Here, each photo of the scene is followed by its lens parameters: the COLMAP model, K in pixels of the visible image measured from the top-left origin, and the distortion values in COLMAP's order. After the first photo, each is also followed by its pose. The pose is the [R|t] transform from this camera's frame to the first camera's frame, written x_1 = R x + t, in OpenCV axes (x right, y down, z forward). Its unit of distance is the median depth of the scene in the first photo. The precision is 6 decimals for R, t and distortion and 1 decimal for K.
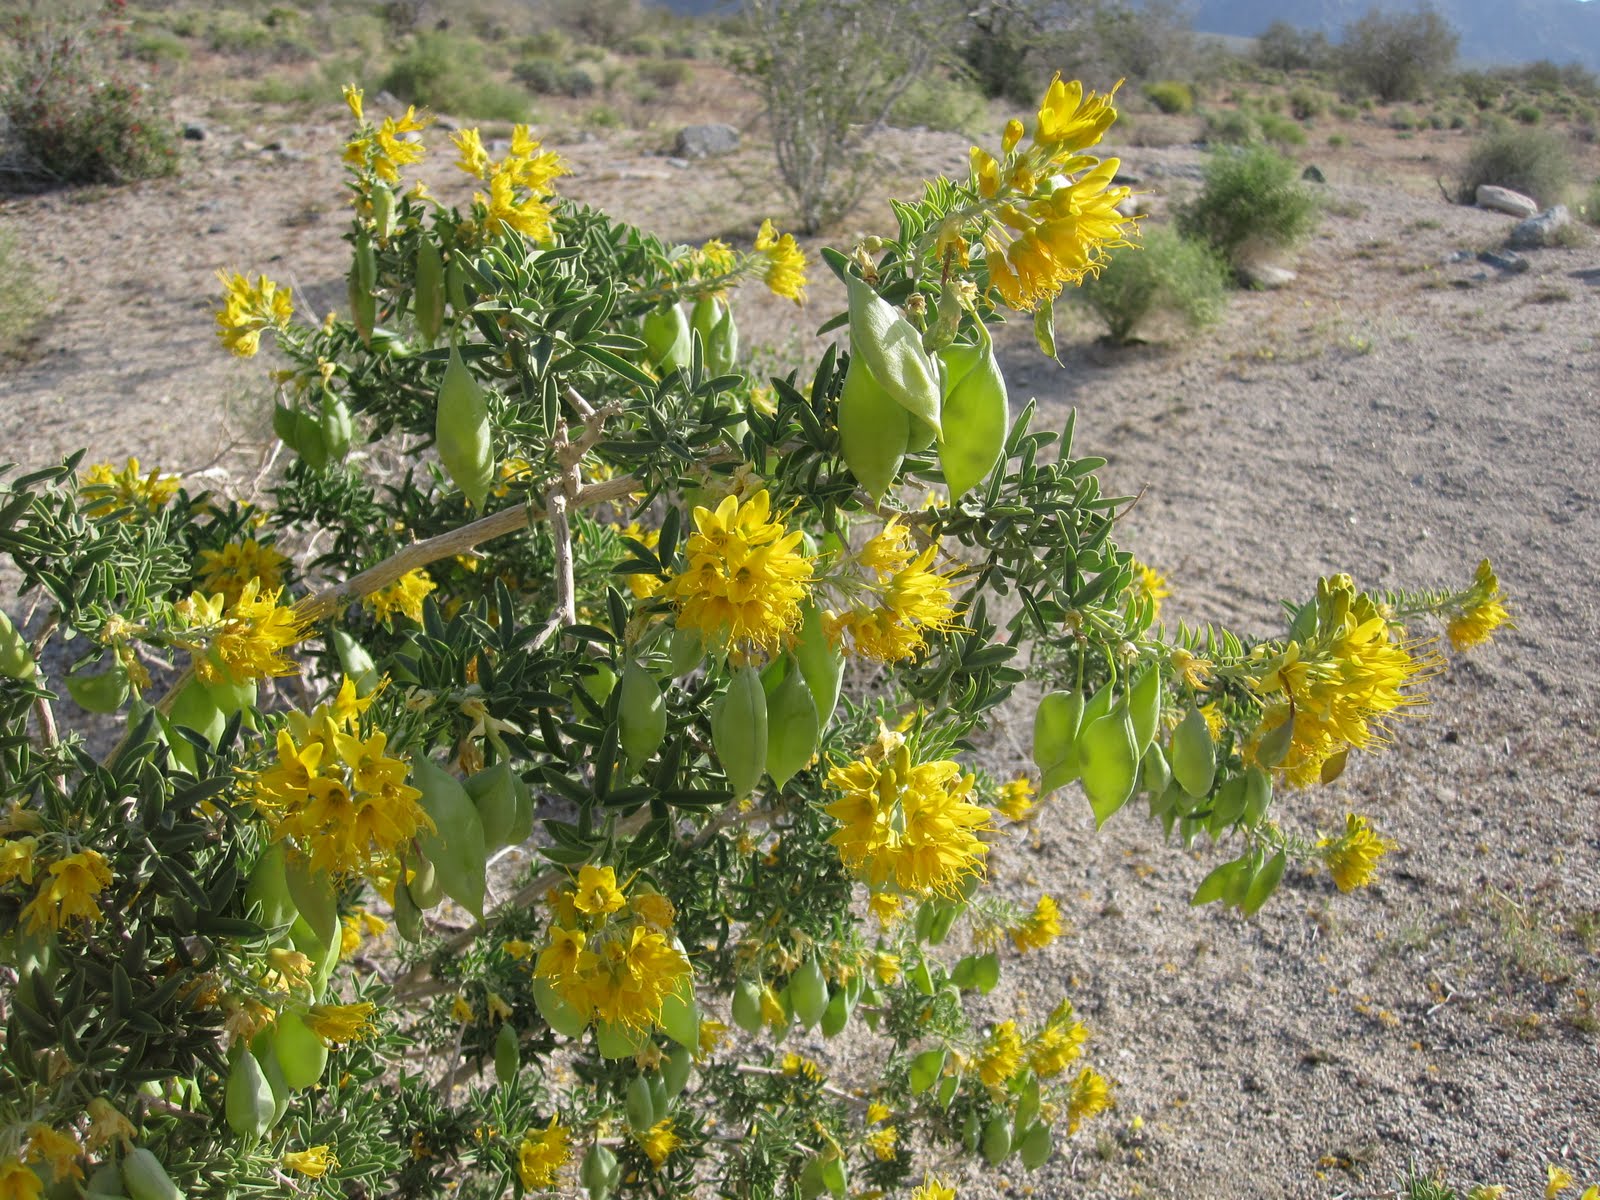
lens RADIAL K [[1320.9, 0, 800.0], [0, 1320.9, 600.0], [0, 0, 1]] dist [-0.015196, -0.009155]
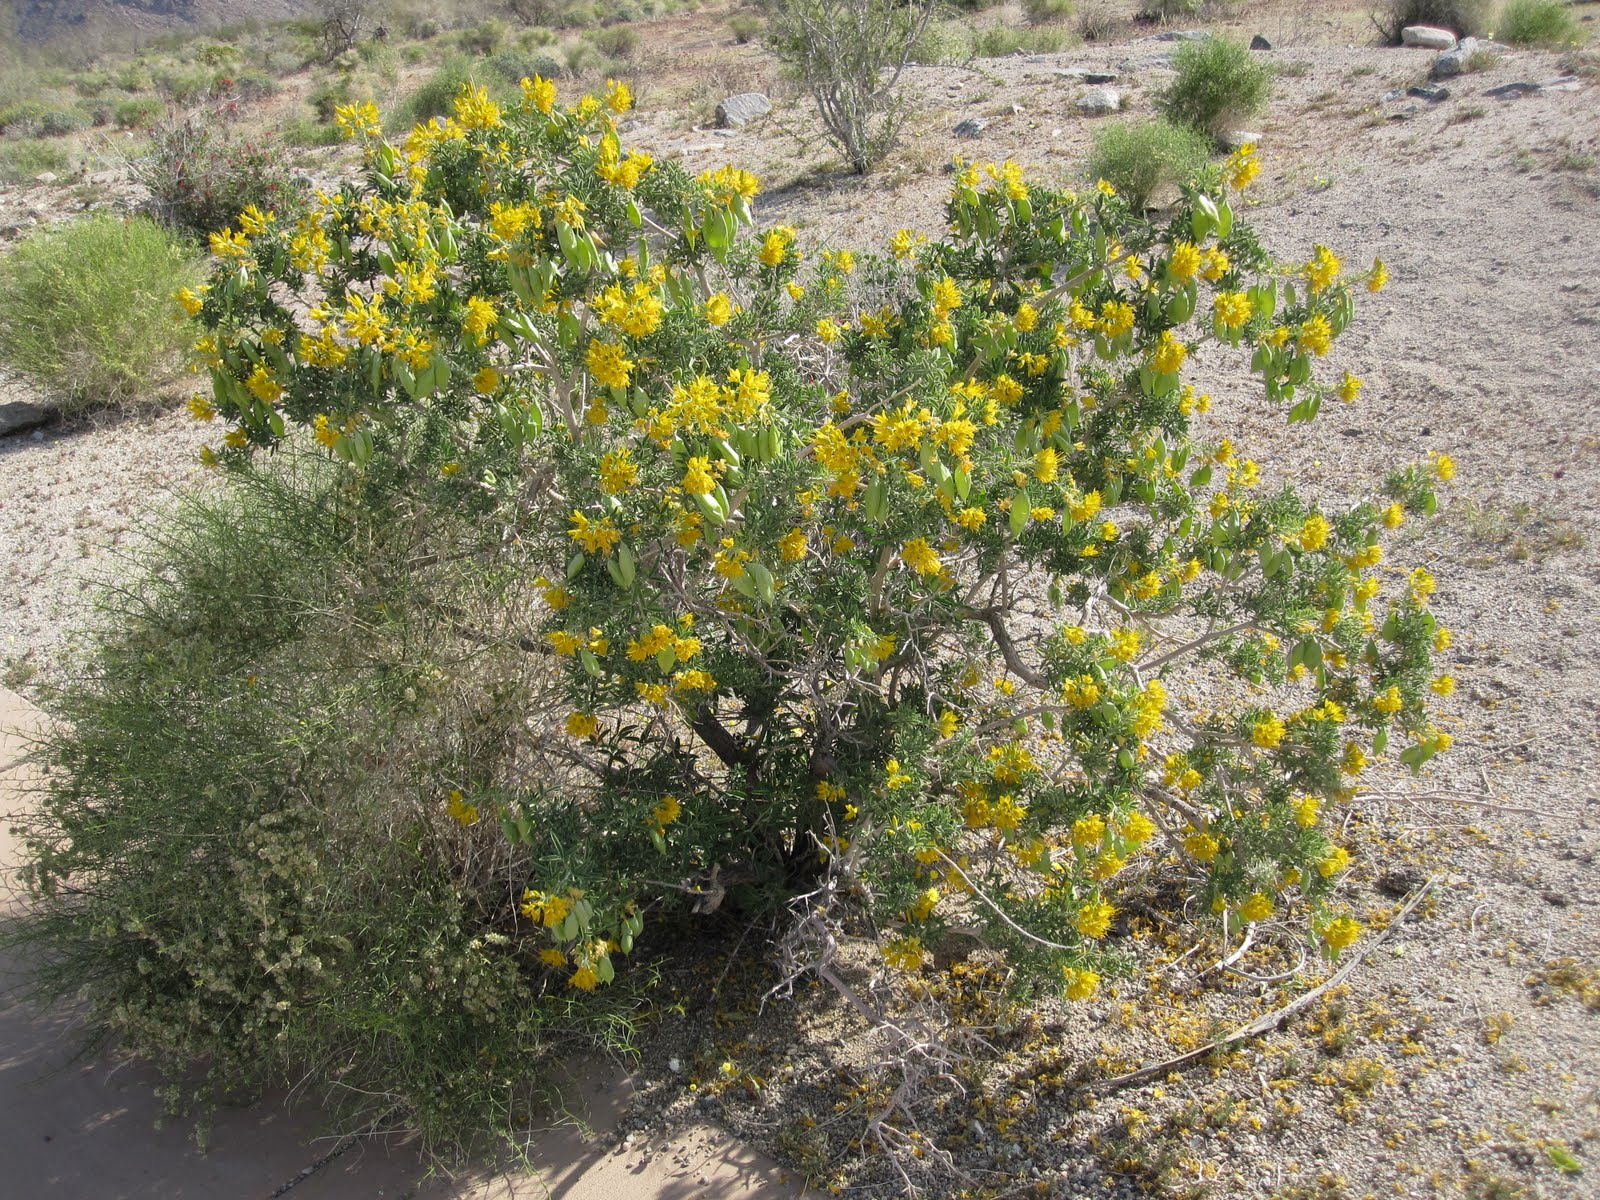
lens RADIAL K [[1320.9, 0, 800.0], [0, 1320.9, 600.0], [0, 0, 1]] dist [-0.015196, -0.009155]
pose [[0.984030, -0.177298, -0.015799, -0.129134], [0.177831, 0.983085, 0.043820, 0.060034], [0.007763, -0.045930, 0.998914, -0.304347]]
